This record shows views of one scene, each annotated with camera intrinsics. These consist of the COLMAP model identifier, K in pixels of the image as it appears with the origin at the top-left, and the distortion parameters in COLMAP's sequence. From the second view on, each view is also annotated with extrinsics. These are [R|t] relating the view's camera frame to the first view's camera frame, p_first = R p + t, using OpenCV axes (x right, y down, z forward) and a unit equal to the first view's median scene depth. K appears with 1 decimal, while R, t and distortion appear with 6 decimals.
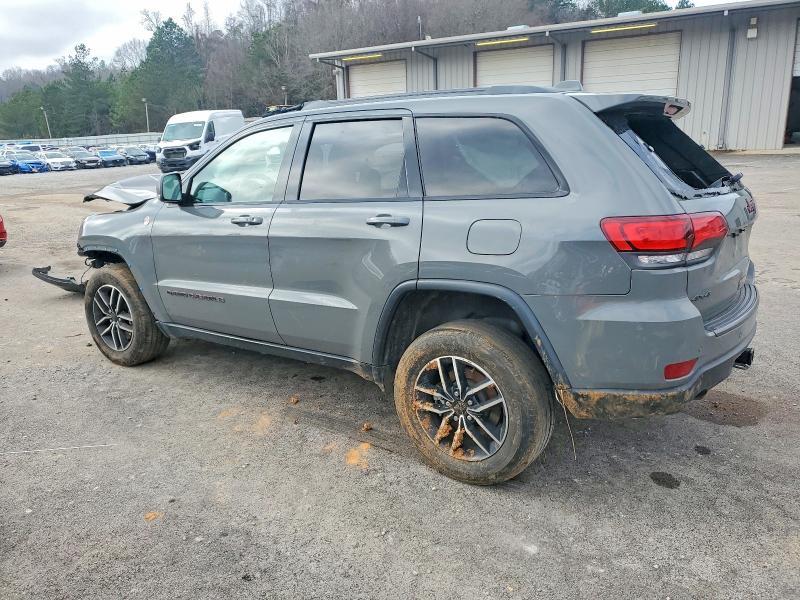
lens RADIAL K [[658.3, 0, 400.0], [0, 658.3, 300.0], [0, 0, 1]] dist [0.001143, 0.006298]
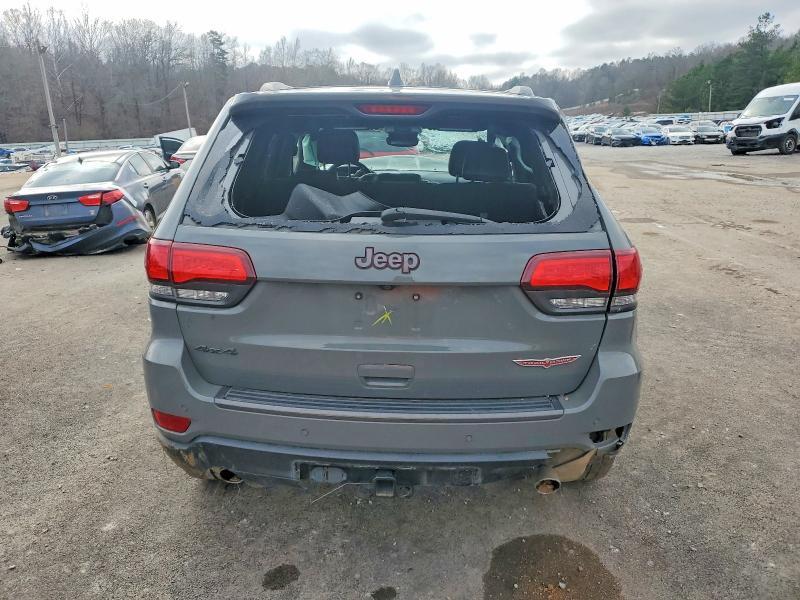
lens RADIAL K [[658.3, 0, 400.0], [0, 658.3, 300.0], [0, 0, 1]] dist [0.001143, 0.006298]
pose [[0.529442, 0.238655, -0.814086, 0.190038], [-0.205244, 0.967141, 0.150043, -0.035831], [0.823144, 0.087647, 0.561027, 0.117633]]
